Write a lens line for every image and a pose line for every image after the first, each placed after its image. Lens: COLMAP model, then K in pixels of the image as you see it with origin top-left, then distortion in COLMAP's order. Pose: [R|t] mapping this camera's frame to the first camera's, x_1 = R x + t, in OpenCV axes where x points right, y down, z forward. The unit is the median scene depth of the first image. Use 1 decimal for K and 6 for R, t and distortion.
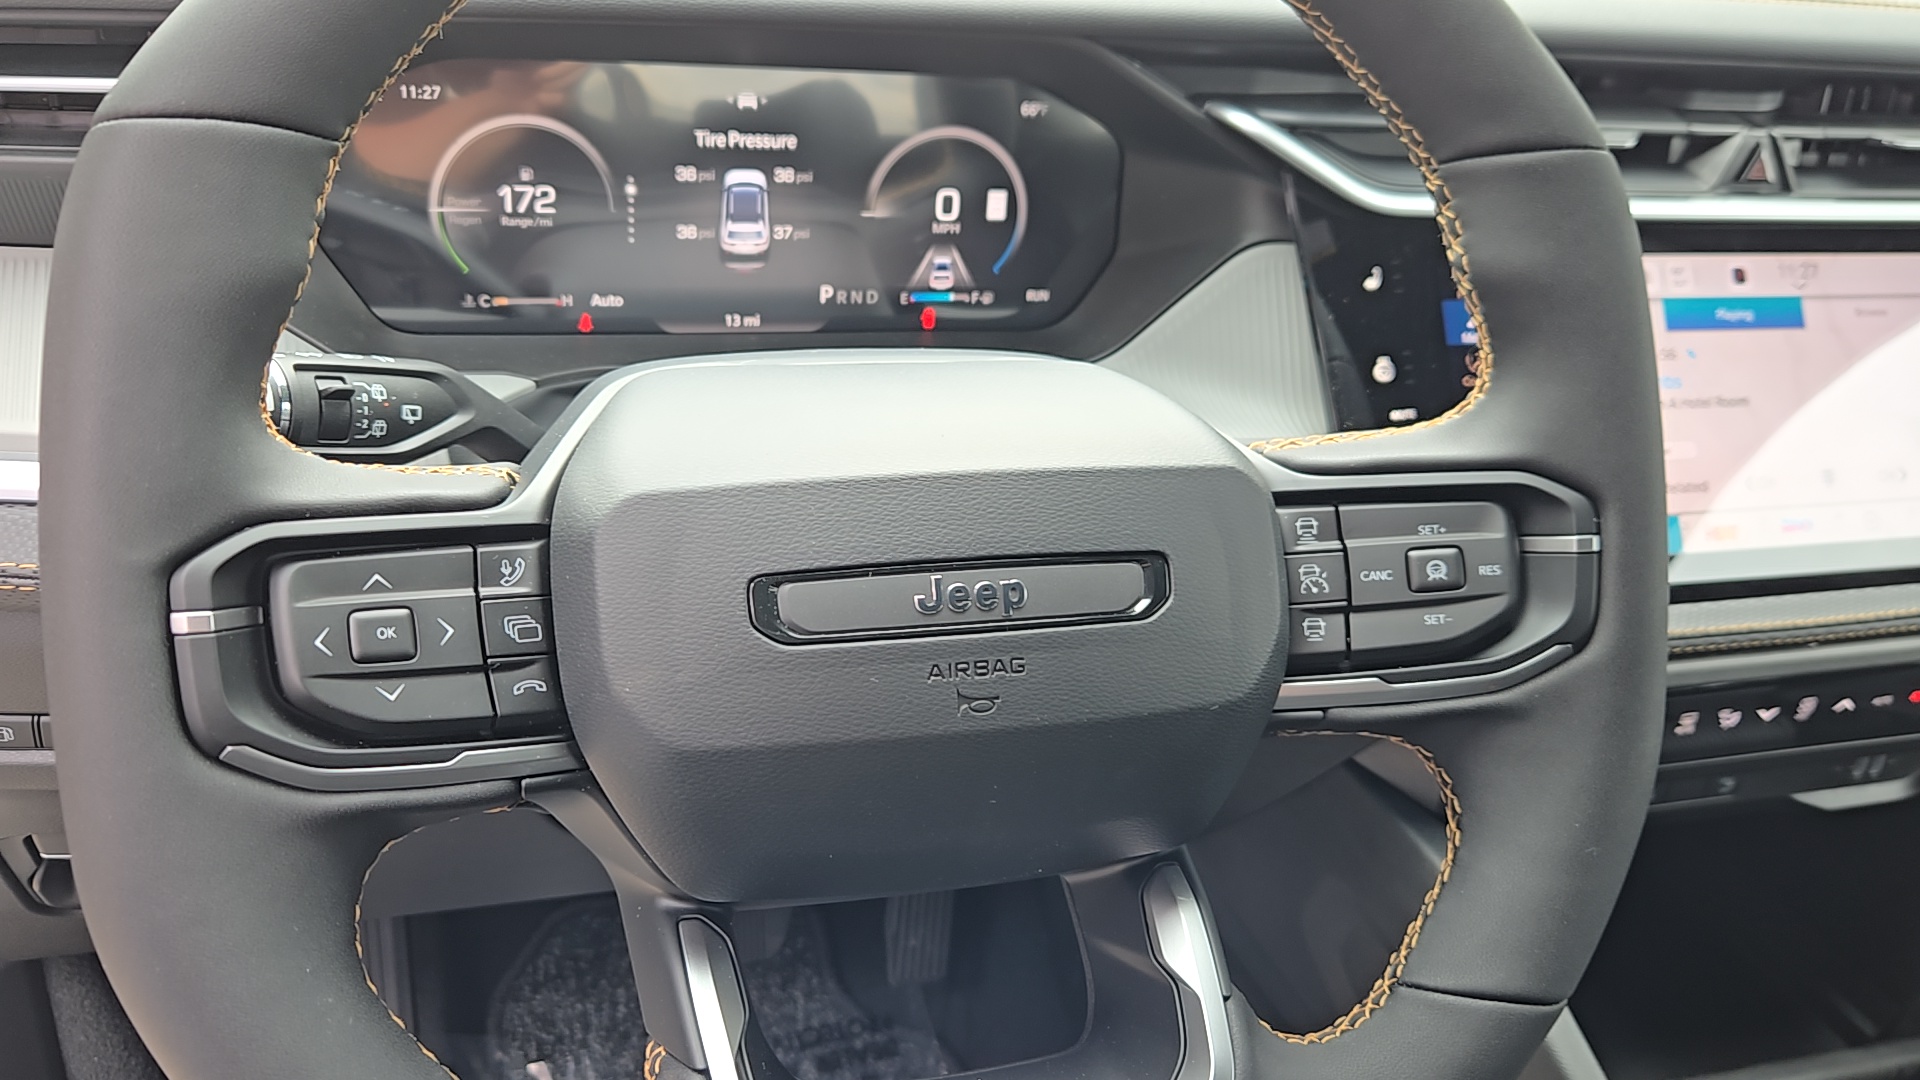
lens RADIAL K [[1605.8, 0, 944.3], [0, 1605.8, 521.2], [0, 0, 1]] dist [0.018969, -0.016253]
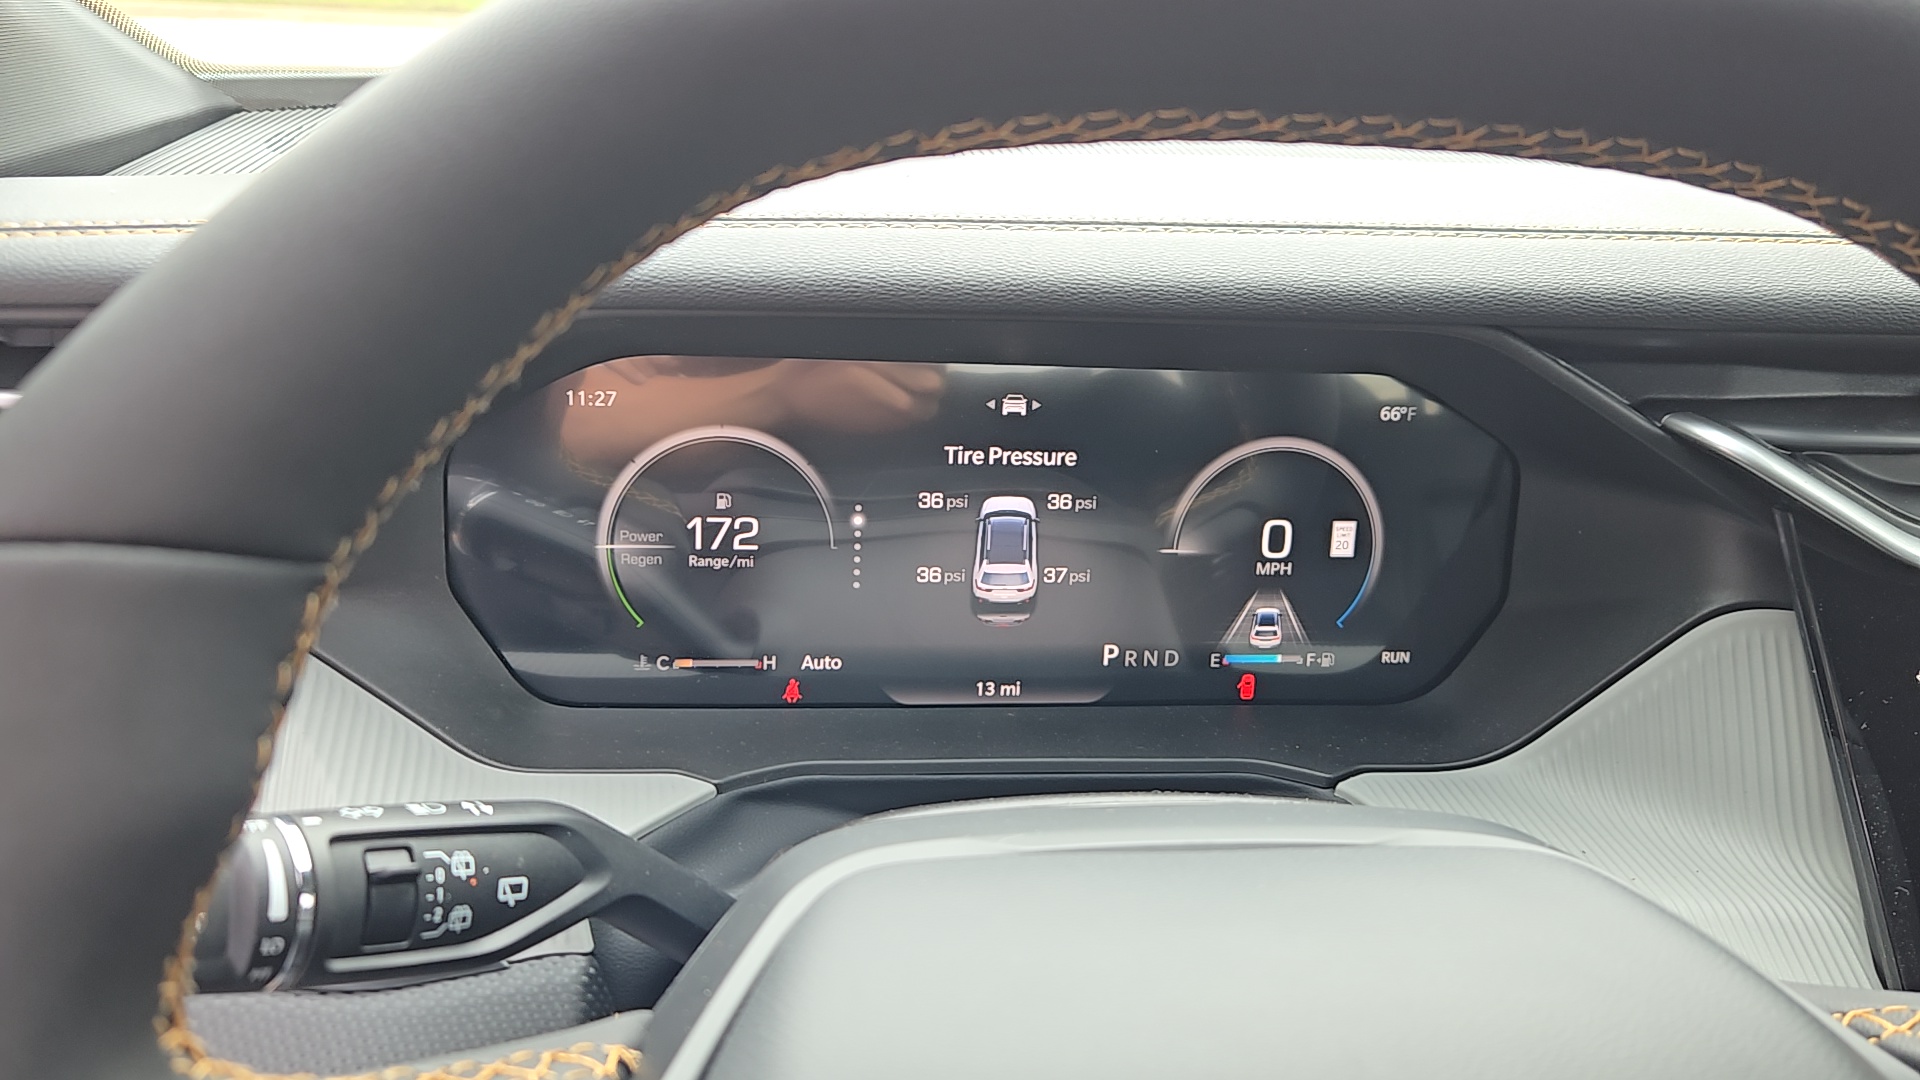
lens RADIAL K [[1605.8, 0, 972.5], [0, 1605.8, 547.3], [0, 0, 1]] dist [0.018969, -0.016253]
pose [[0.991153, 0.015526, -0.131814, -0.041485], [-0.031985, 0.991806, -0.123687, -0.101534], [0.128814, 0.126809, 0.983528, 0.264974]]
